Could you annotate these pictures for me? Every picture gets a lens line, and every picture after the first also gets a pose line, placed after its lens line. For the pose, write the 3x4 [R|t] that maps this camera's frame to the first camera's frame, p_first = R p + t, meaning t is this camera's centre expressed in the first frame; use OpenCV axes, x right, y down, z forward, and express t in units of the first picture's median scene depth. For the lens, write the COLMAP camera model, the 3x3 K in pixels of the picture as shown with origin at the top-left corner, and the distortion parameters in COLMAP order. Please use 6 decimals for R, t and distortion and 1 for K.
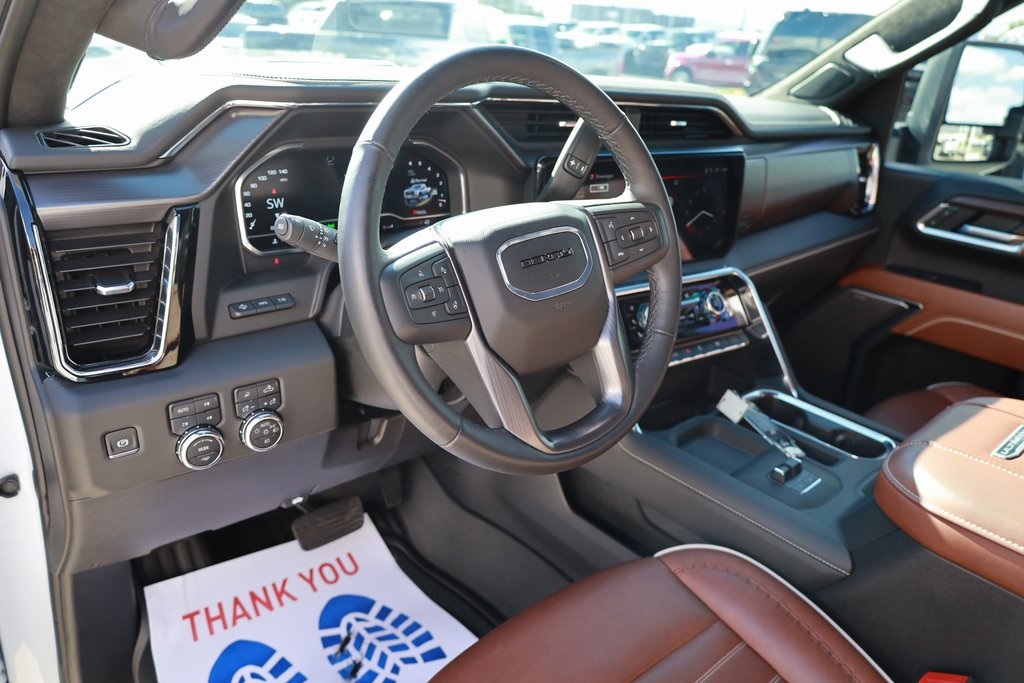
lens RADIAL K [[690.4, 0, 512.0], [0, 690.4, 341.5], [0, 0, 1]] dist [-0.010241, -0.001678]
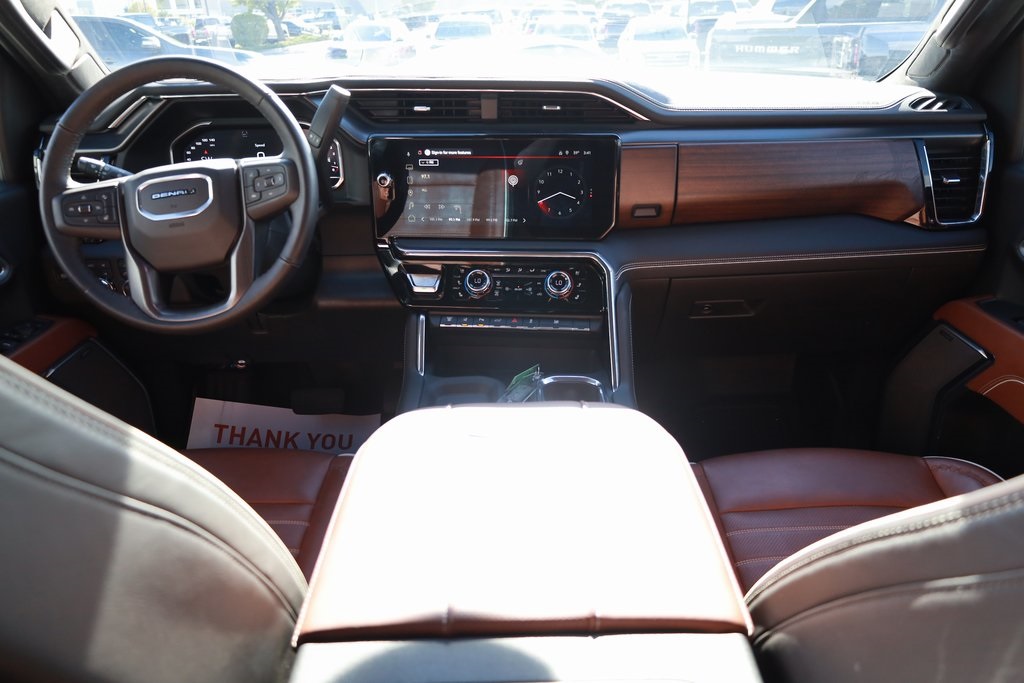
lens RADIAL K [[690.4, 0, 512.0], [0, 690.4, 341.5], [0, 0, 1]] dist [-0.010241, -0.001678]
pose [[0.763296, 0.198464, -0.614810, 0.947290], [-0.194249, 0.978113, 0.074577, -0.034835], [0.616154, 0.062502, 0.785142, 0.162000]]
